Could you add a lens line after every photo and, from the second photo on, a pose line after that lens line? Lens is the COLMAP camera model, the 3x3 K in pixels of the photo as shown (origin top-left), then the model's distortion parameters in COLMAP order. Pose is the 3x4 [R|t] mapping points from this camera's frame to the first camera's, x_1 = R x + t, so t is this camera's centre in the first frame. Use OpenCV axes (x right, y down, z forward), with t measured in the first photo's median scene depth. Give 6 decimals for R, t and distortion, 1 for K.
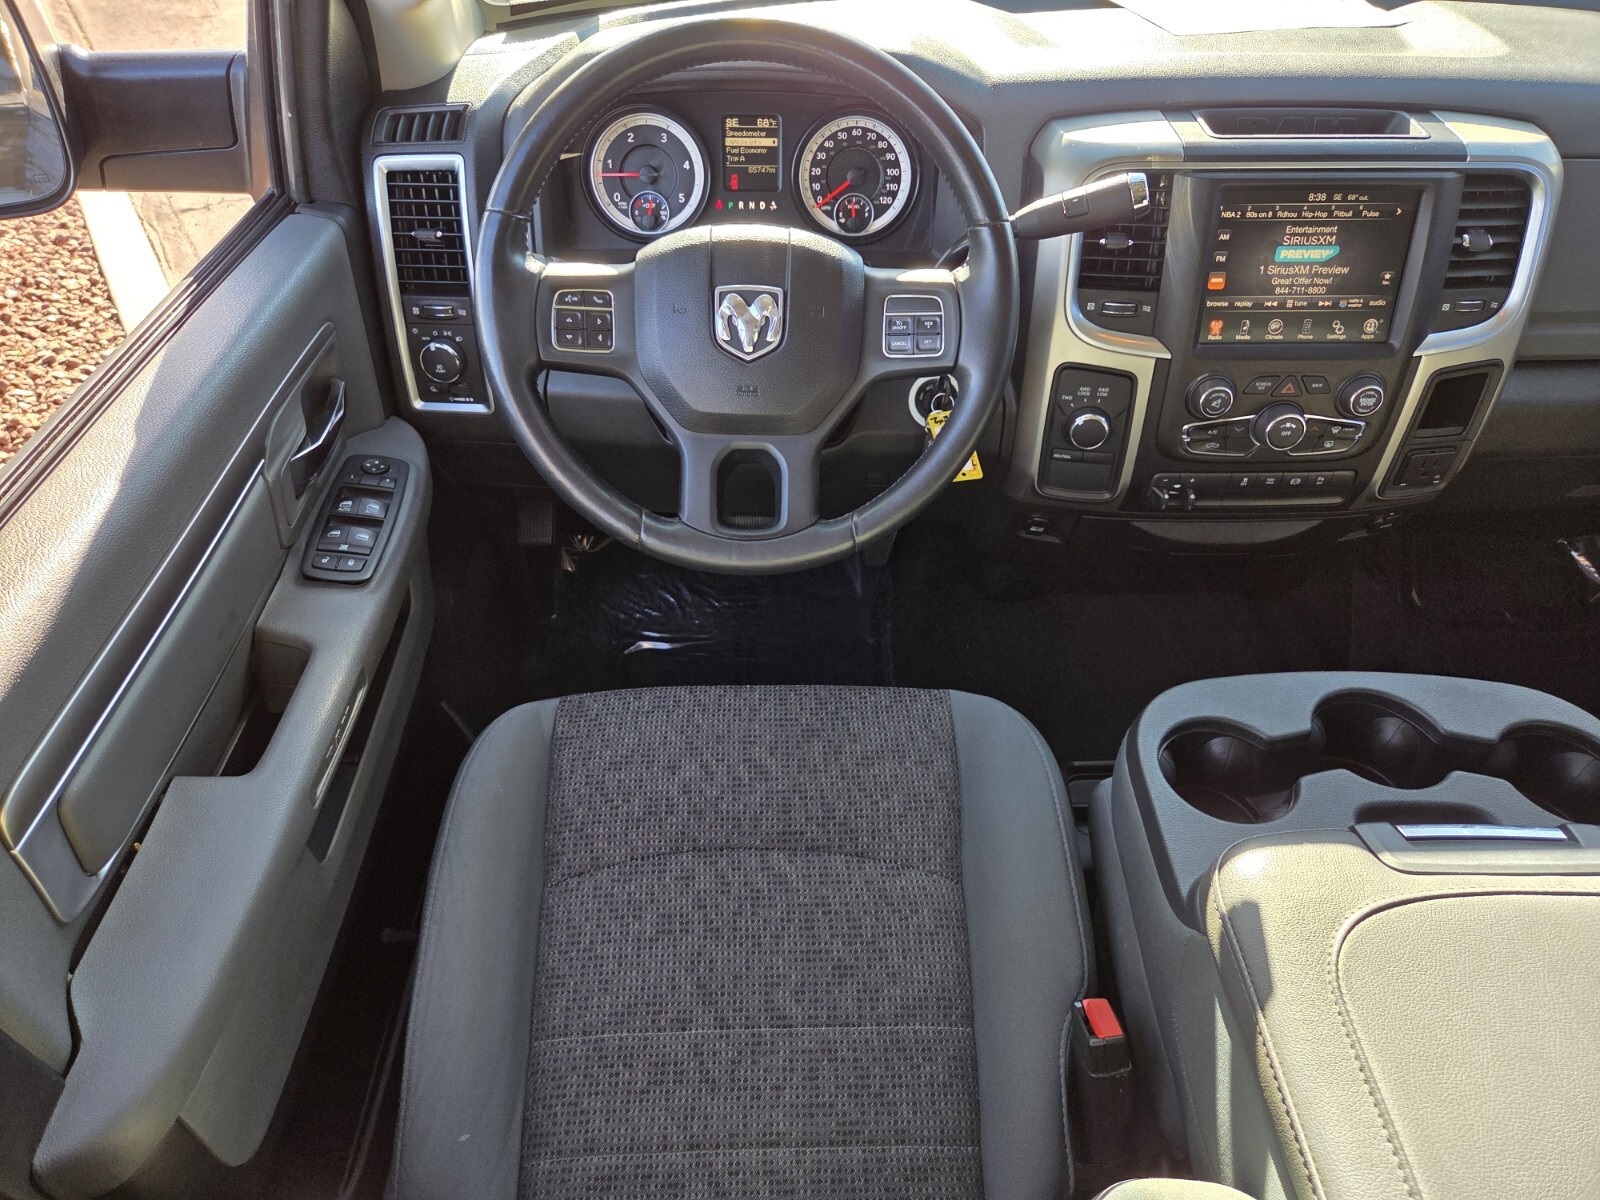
lens RADIAL K [[1018.5, 0, 800.0], [0, 1018.5, 600.0], [0, 0, 1]] dist [0.017163, 0.000298]
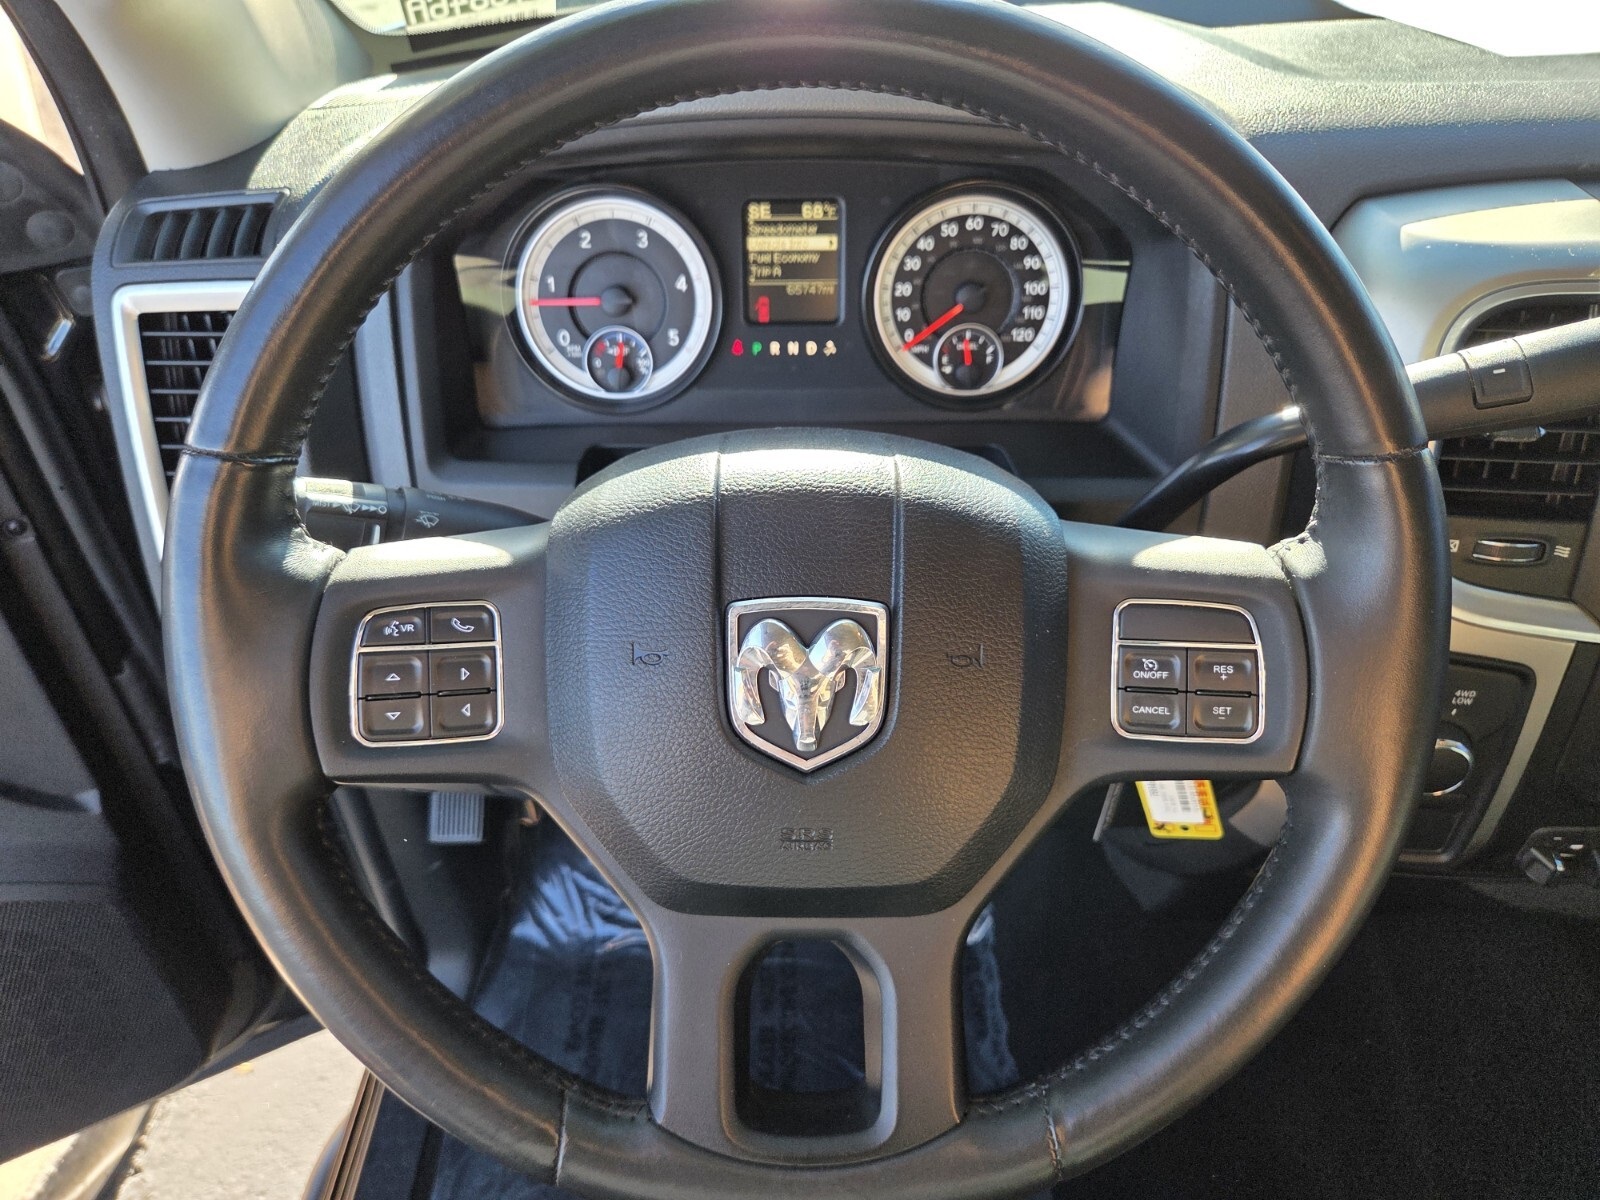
lens RADIAL K [[1080.8, 0, 789.3], [0, 1080.8, 613.1], [0, 0, 1]] dist [0.009570, 0.000194]
pose [[0.999470, -0.008326, -0.031480, -0.031829], [0.006272, 0.997880, -0.064773, -0.199229], [0.031952, 0.064541, 0.997403, 0.401151]]
